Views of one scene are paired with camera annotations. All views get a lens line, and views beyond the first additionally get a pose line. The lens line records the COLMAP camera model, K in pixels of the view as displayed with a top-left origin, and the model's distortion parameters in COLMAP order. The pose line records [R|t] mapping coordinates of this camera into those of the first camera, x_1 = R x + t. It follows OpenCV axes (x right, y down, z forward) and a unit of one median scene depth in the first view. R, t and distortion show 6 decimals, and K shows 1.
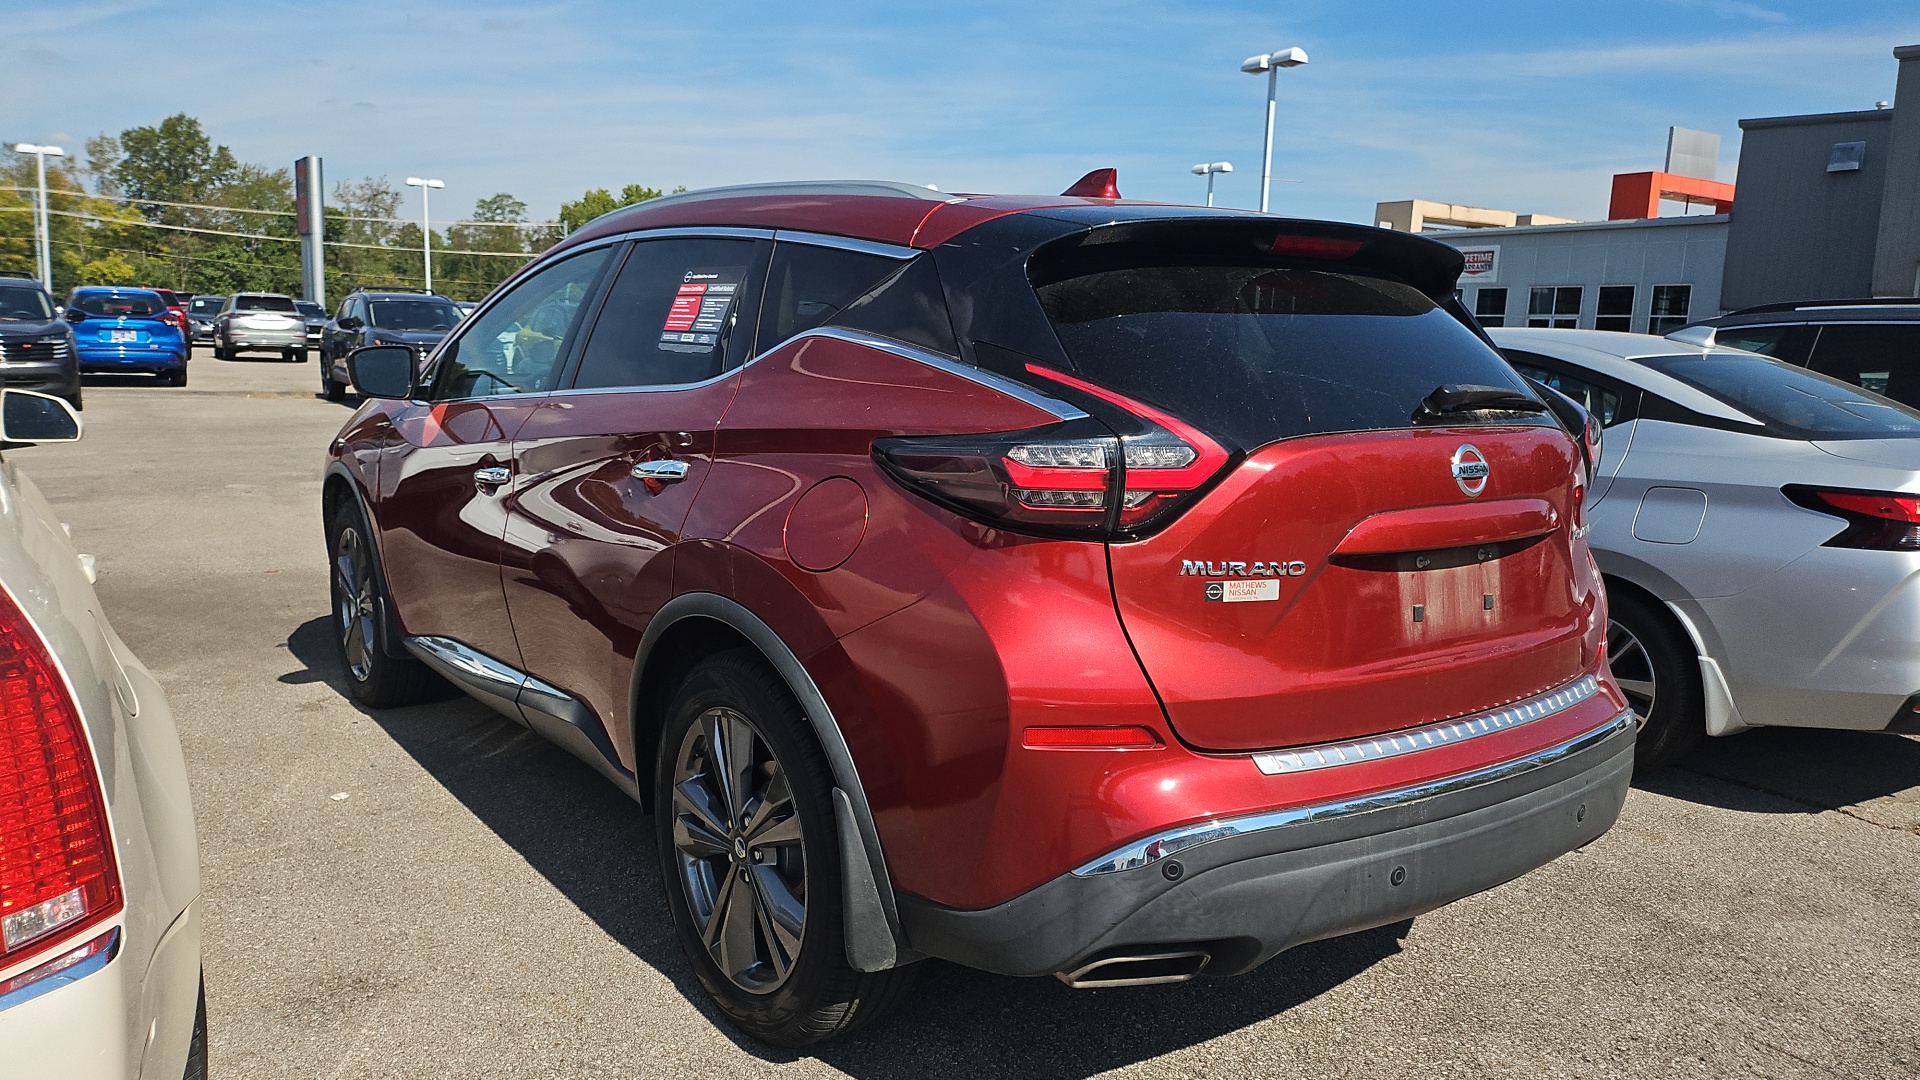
lens RADIAL K [[1364.5, 0, 952.4], [0, 1364.5, 540.8], [0, 0, 1]] dist [0.046906, -0.045237]
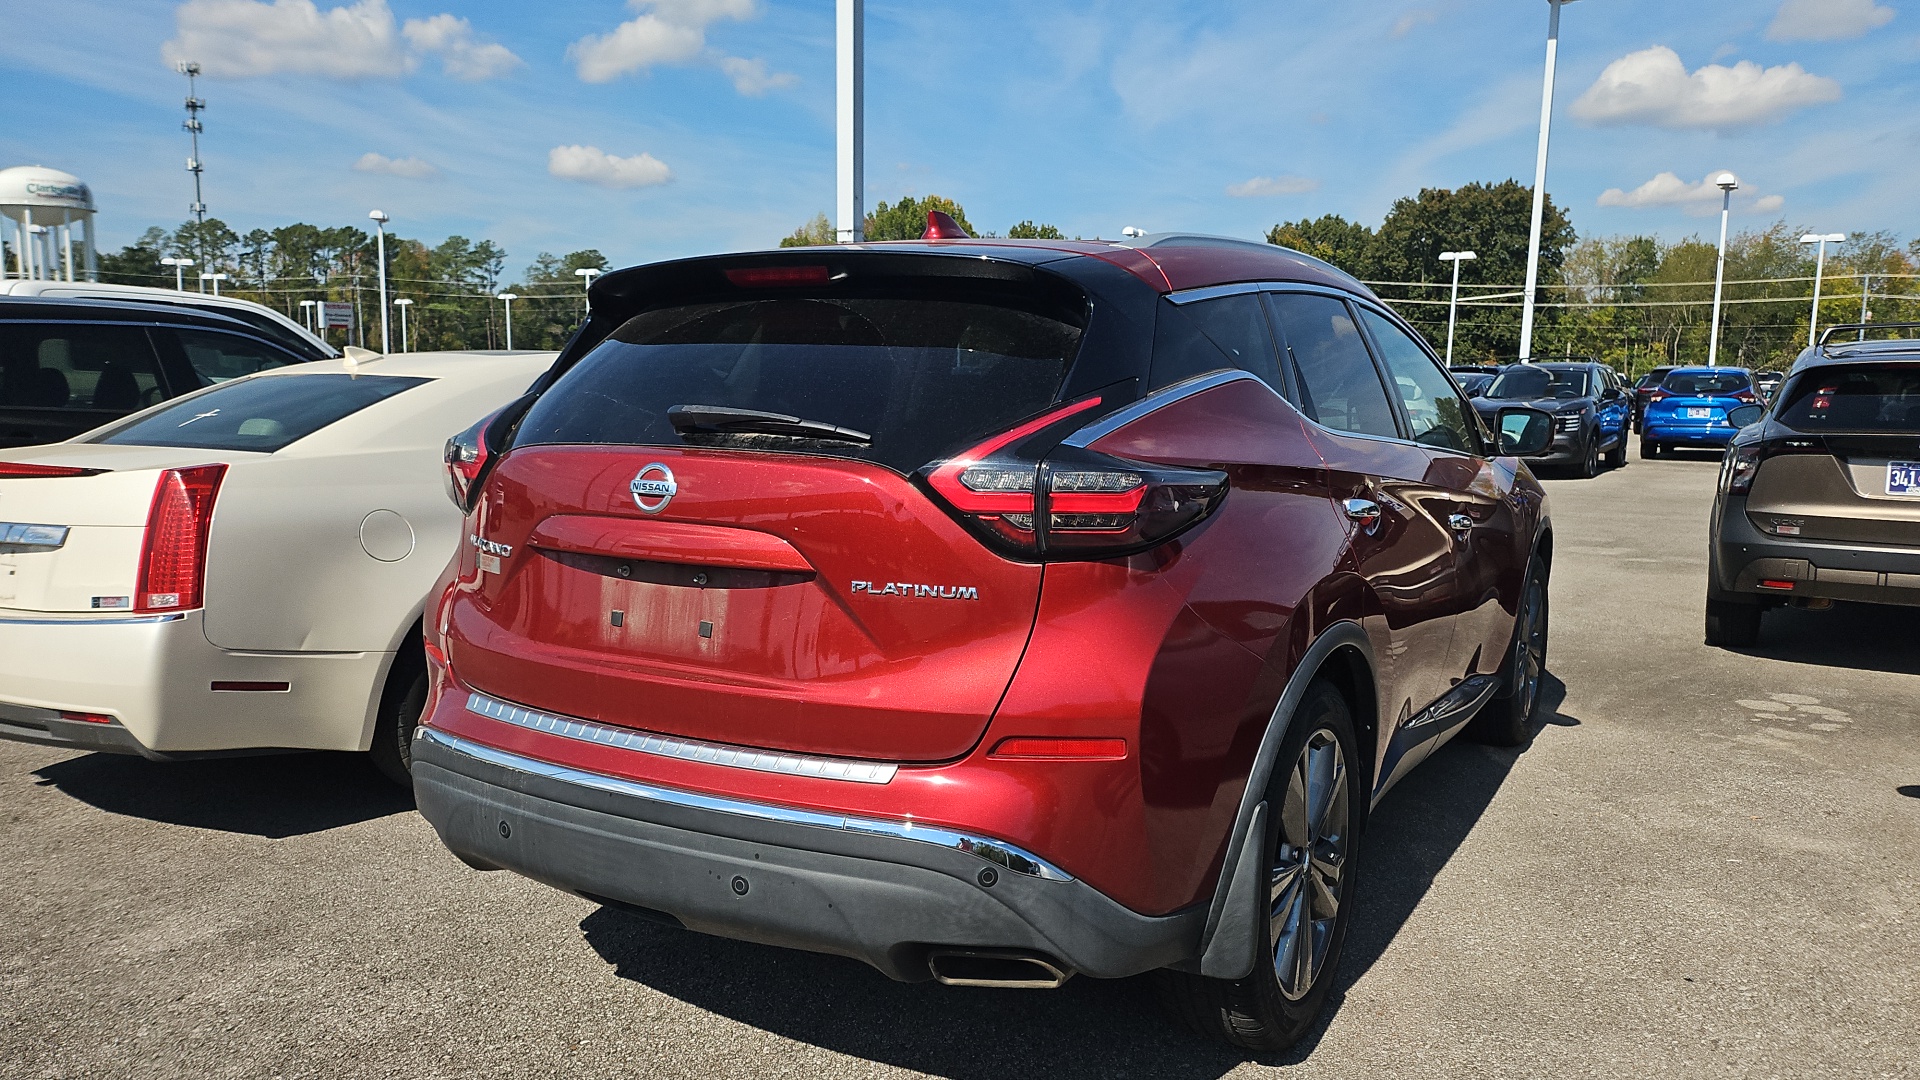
lens RADIAL K [[1364.5, 0, 961.1], [0, 1364.5, 548.3], [0, 0, 1]] dist [0.046906, -0.045237]
pose [[0.384109, 0.085693, -0.919303, 1.409227], [-0.135564, 0.990127, 0.035652, -0.074732], [0.913281, 0.110930, 0.391933, 0.817674]]
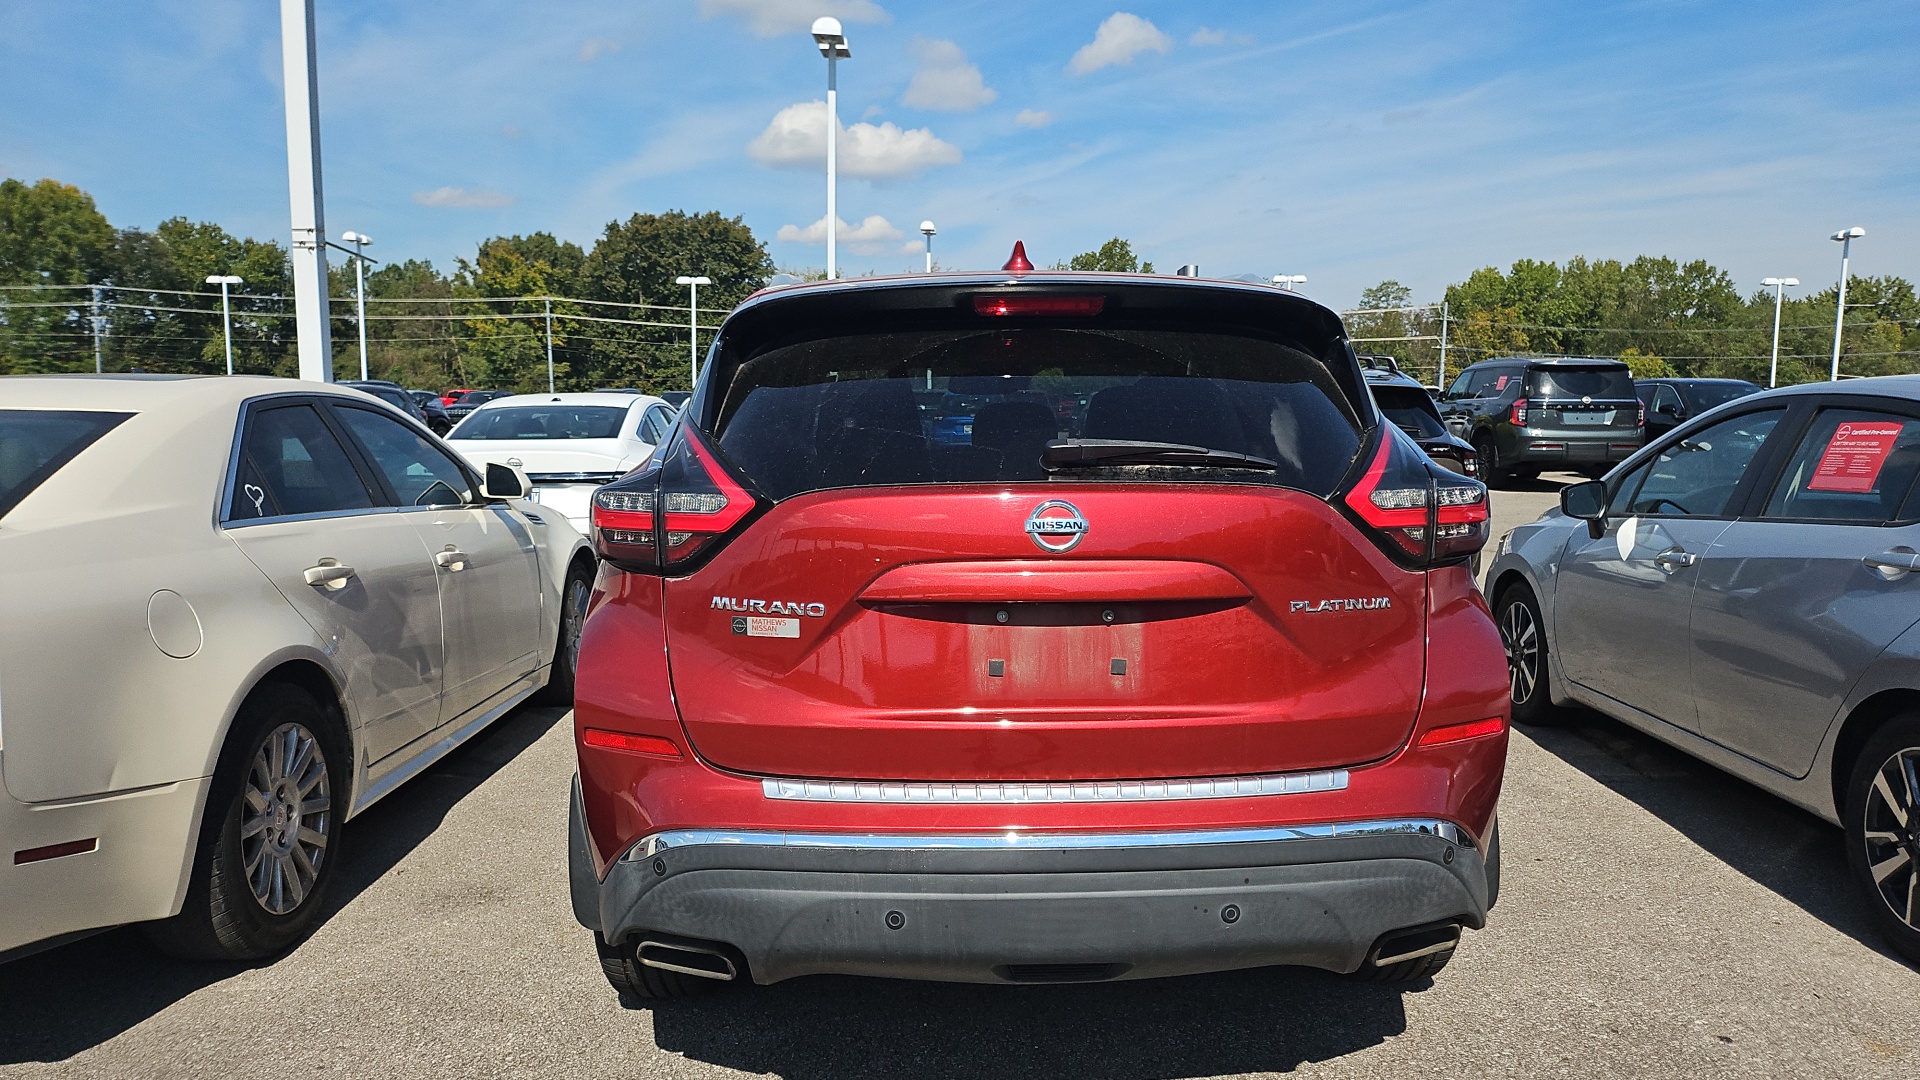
lens RADIAL K [[1364.5, 0, 992.0], [0, 1364.5, 542.2], [0, 0, 1]] dist [0.046906, -0.045237]
pose [[0.824469, 0.026784, -0.565274, 0.890329], [-0.059501, 0.997446, -0.039522, 0.000956], [0.562771, 0.066218, 0.823956, 0.175854]]
